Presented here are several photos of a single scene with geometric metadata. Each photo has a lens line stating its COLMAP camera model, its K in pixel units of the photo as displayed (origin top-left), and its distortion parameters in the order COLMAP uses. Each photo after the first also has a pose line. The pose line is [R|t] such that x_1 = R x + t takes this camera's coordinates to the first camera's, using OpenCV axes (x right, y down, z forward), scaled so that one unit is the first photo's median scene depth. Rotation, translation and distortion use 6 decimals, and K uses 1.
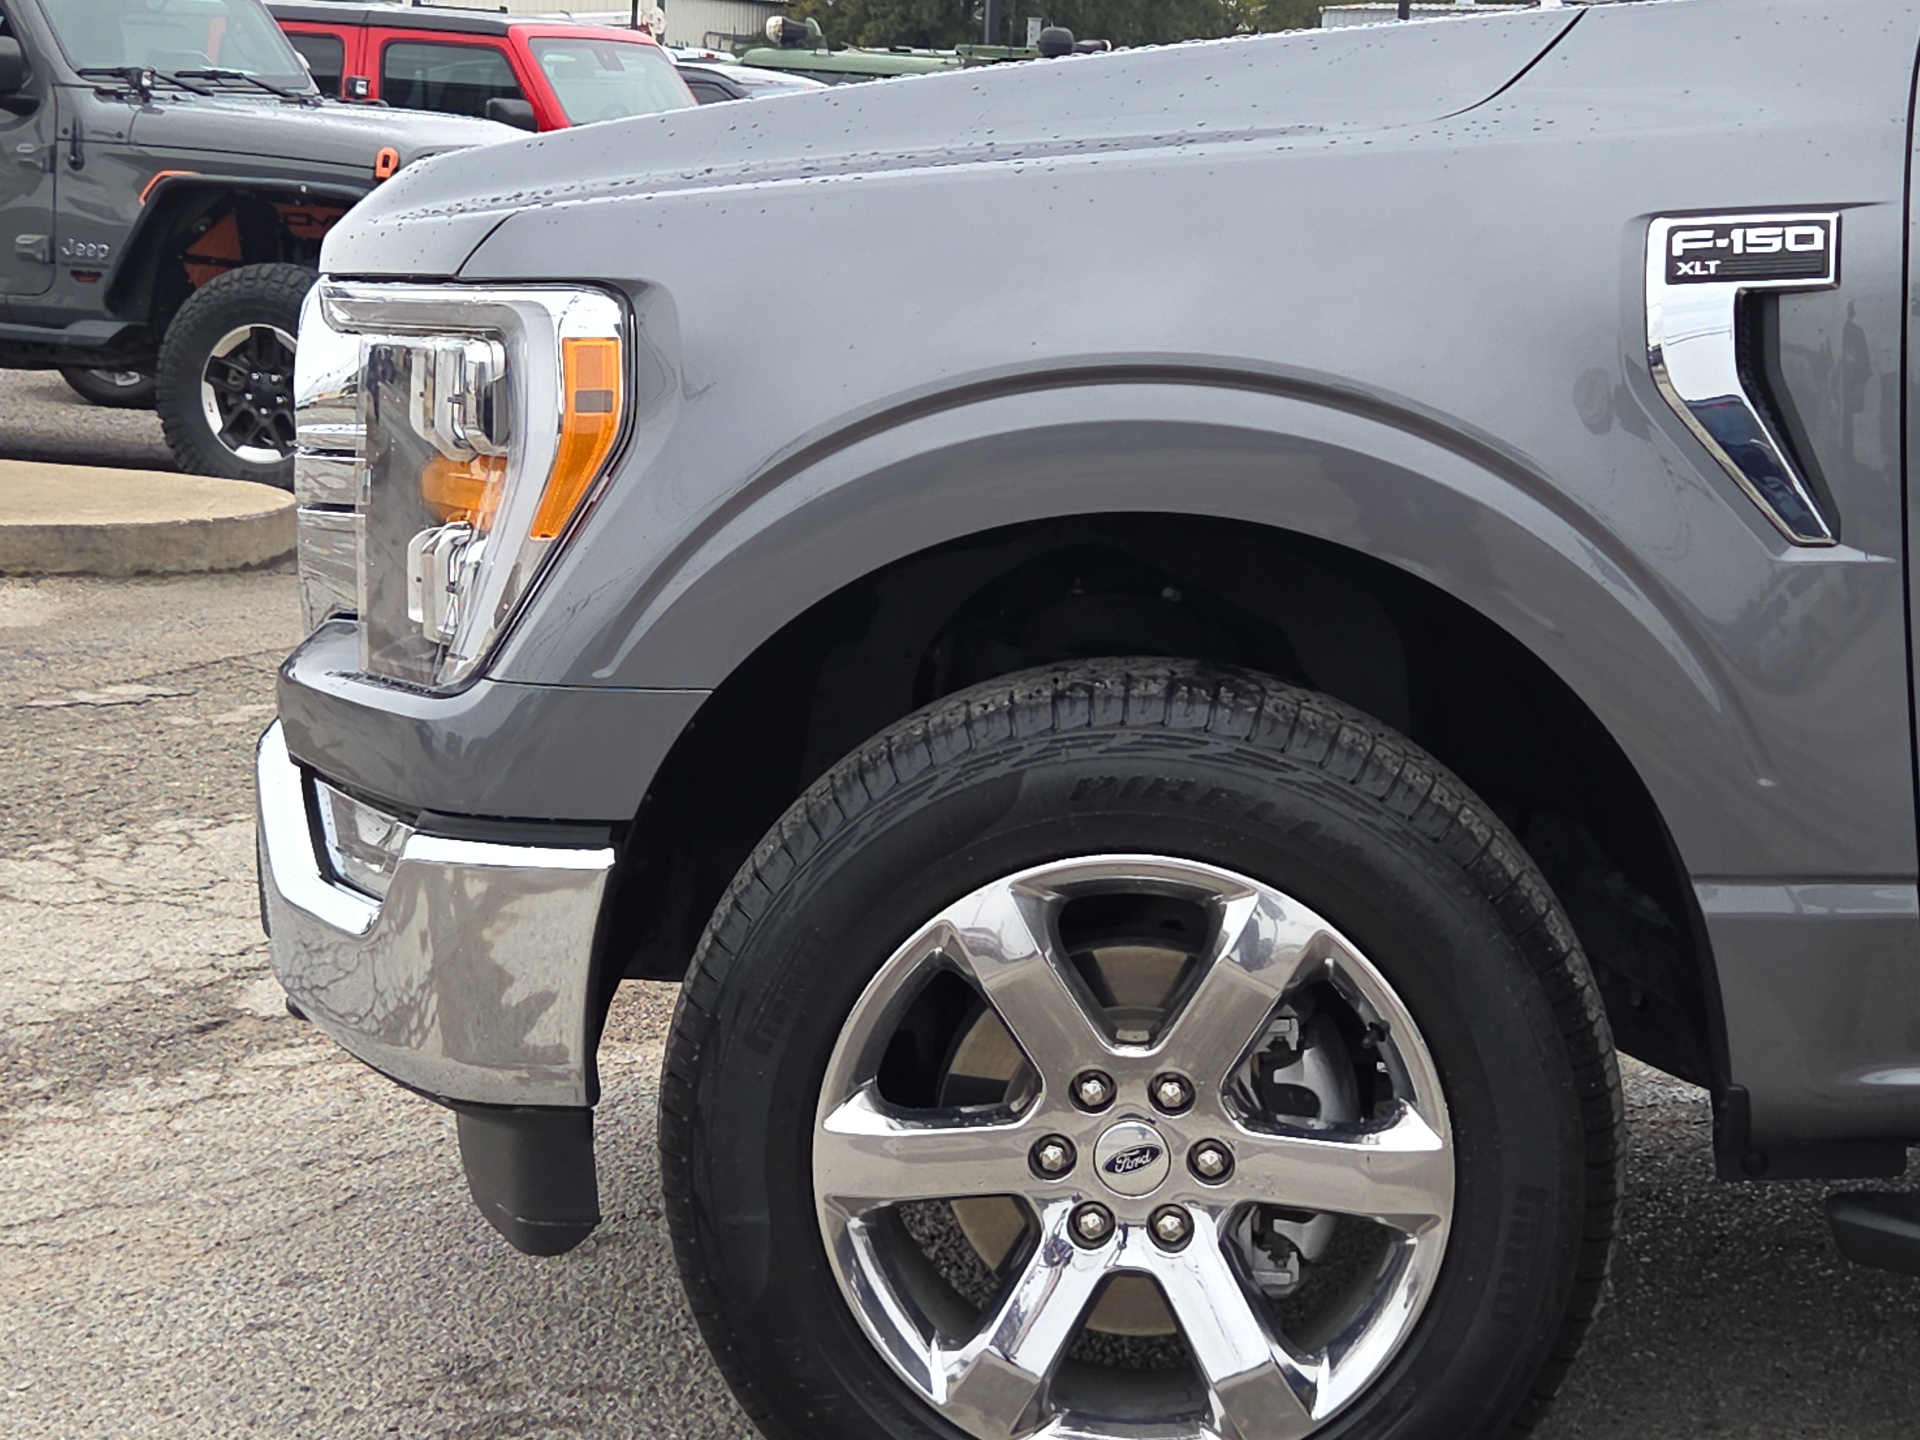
lens RADIAL K [[3484.7, 0, 959.8], [0, 3484.7, 710.6], [0, 0, 1]] dist [0.187109, -0.057183]
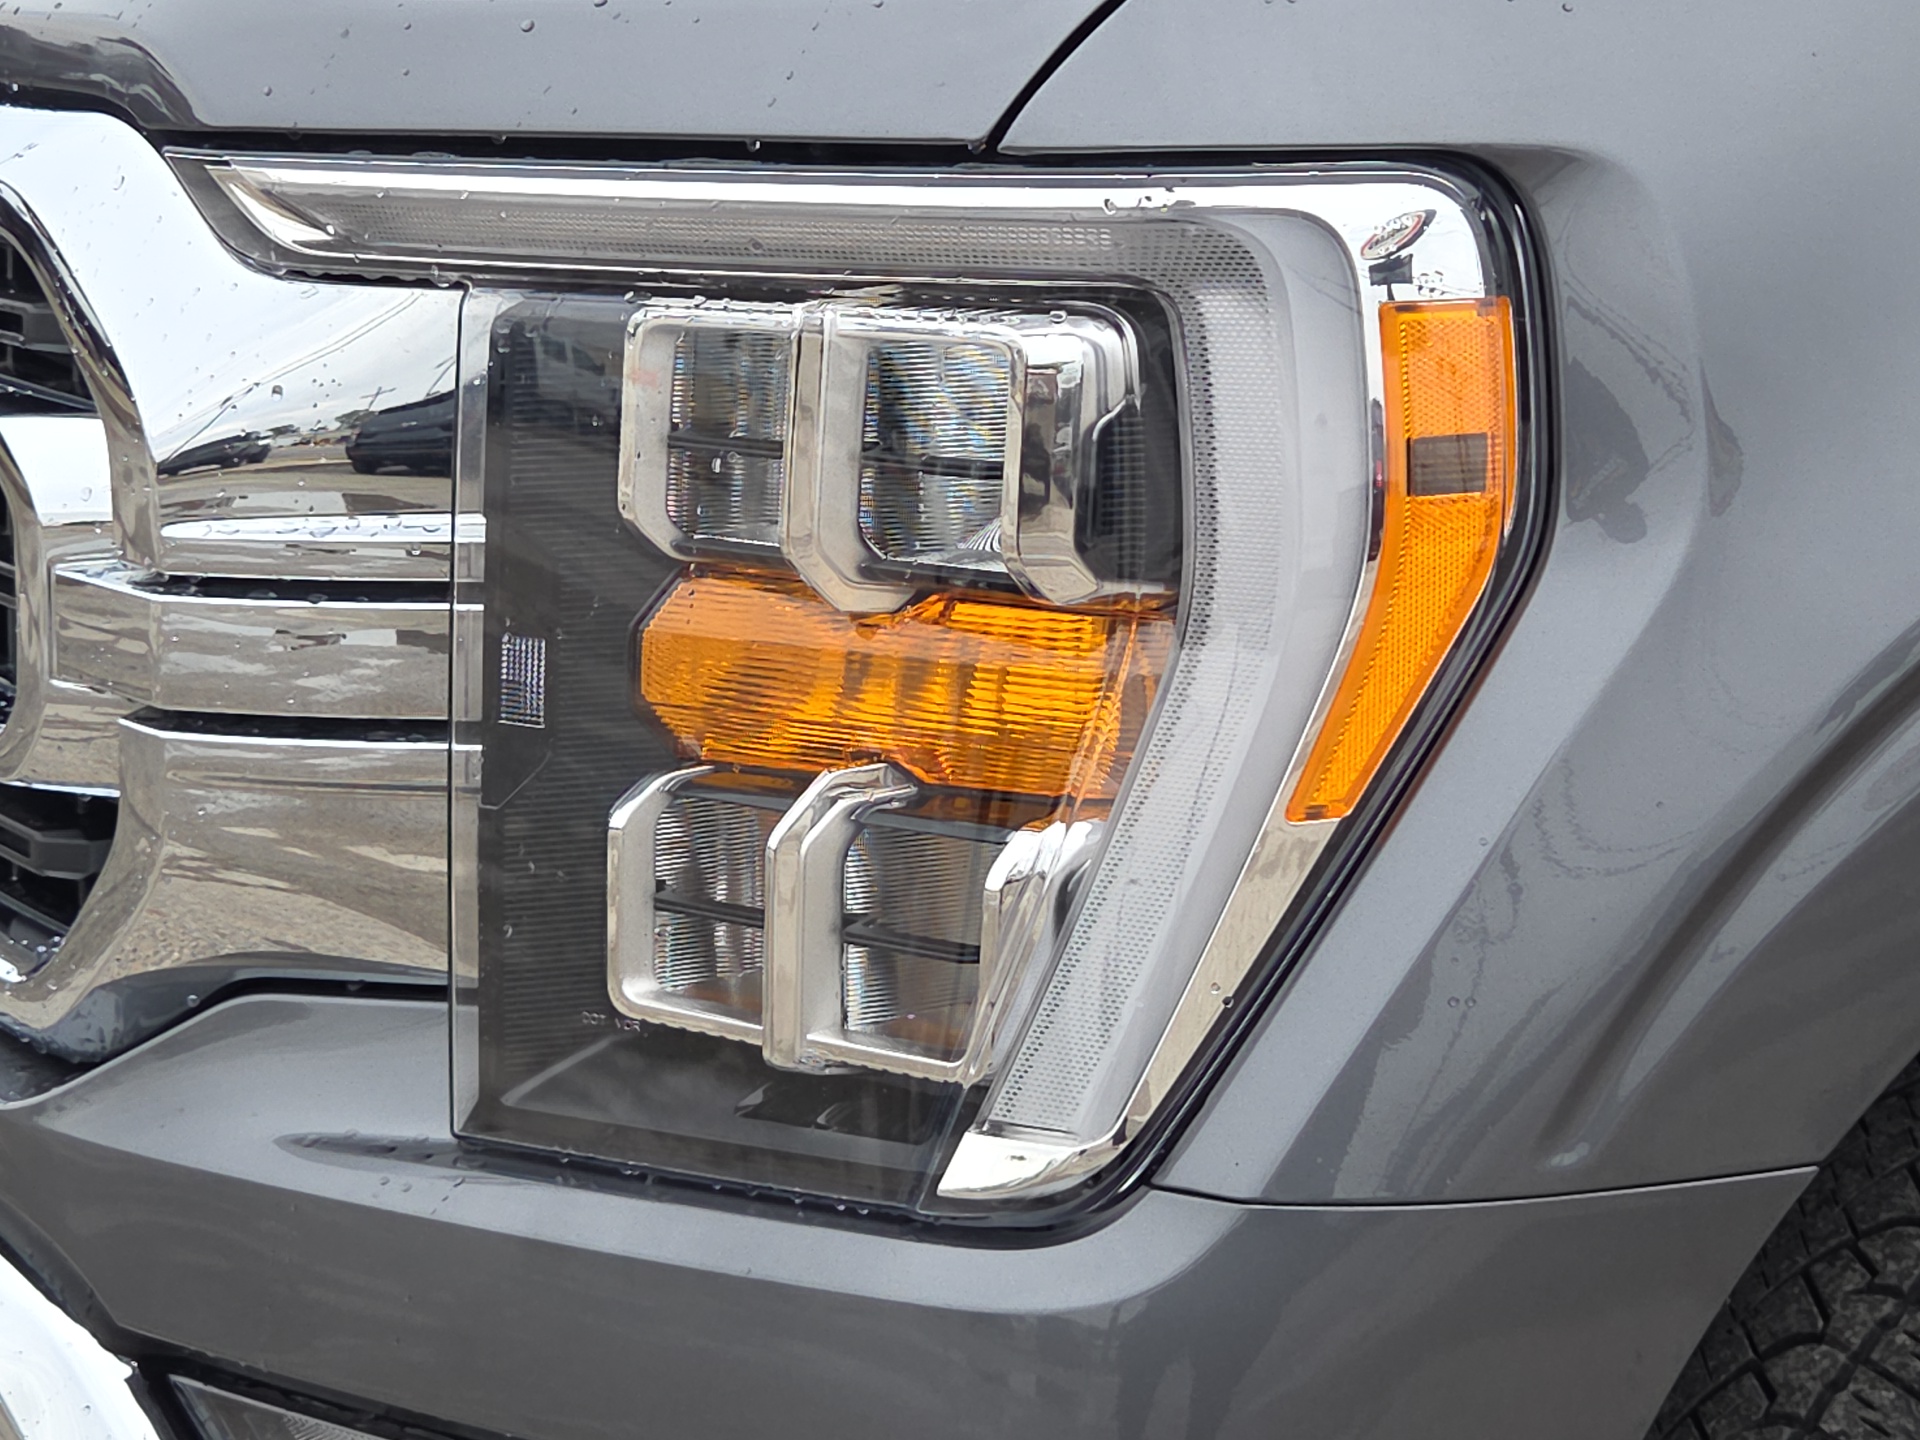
lens RADIAL K [[3484.7, 0, 959.8], [0, 3484.7, 710.6], [0, 0, 1]] dist [0.187109, -0.057183]
pose [[0.845460, -0.092255, 0.526010, -0.350474], [0.067464, 0.995525, 0.066166, -0.088184], [-0.529761, -0.020454, 0.847900, 0.679552]]
